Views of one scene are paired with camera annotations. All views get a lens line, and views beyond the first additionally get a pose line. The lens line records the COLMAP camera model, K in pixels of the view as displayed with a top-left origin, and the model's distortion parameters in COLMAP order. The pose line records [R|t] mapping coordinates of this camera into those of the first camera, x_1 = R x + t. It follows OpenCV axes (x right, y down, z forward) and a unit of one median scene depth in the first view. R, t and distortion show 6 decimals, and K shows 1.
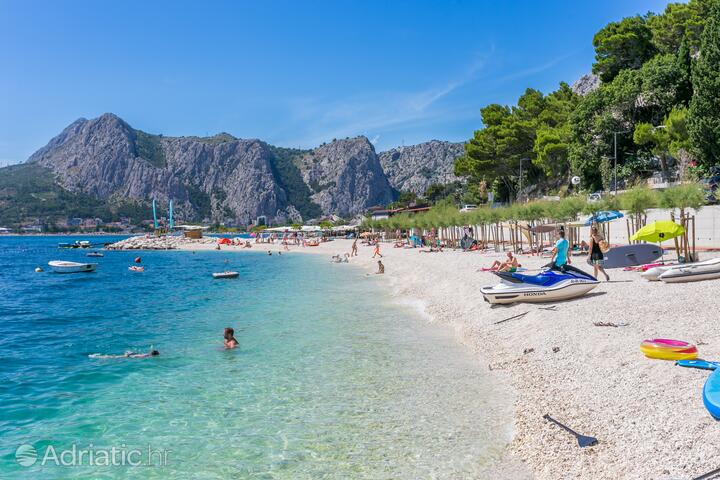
lens RADIAL K [[812.4, 0, 363.1], [0, 812.4, 236.0], [0, 0, 1]] dist [0.032671, 0.000000]
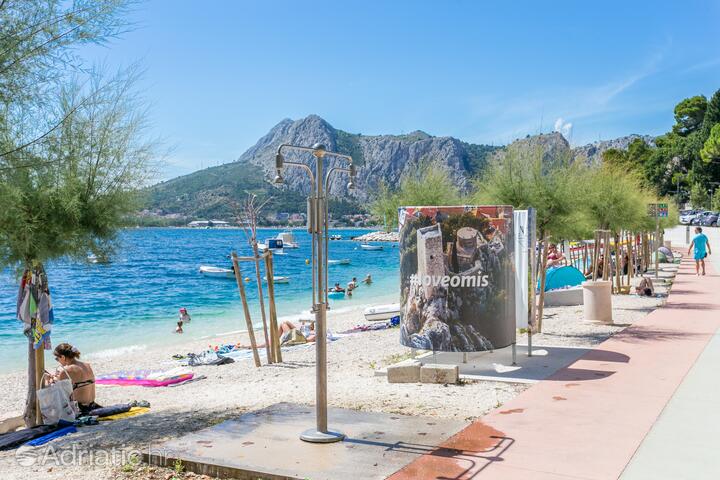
lens RADIAL K [[812.4, 0, 361.1], [0, 812.4, 242.9], [0, 0, 1]] dist [0.032671, 0.000000]
pose [[0.971861, 0.014491, -0.235110, 0.002767], [-0.011105, 0.999815, 0.015719, -0.000192], [0.235294, -0.012666, 0.971842, -0.024973]]
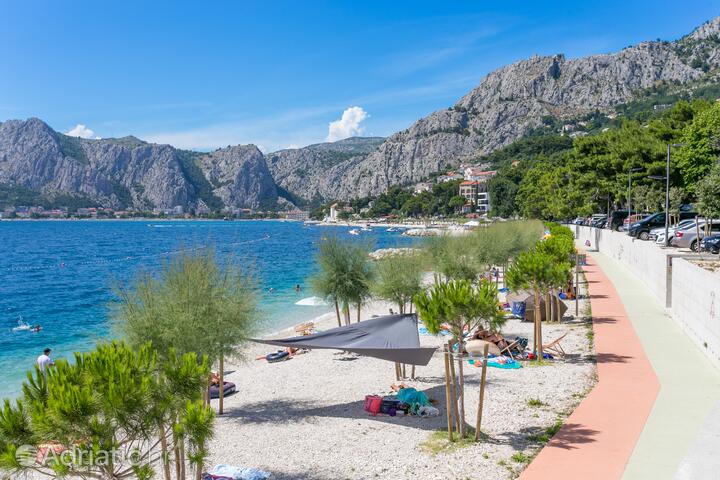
lens RADIAL K [[812.4, 0, 359.7], [0, 812.4, 238.6], [0, 0, 1]] dist [0.032671, 0.000000]
pose [[0.980303, 0.002079, 0.197490, -0.088094], [-0.006060, 0.999790, 0.019554, -0.000119], [-0.197408, -0.020366, 0.980110, -0.295581]]
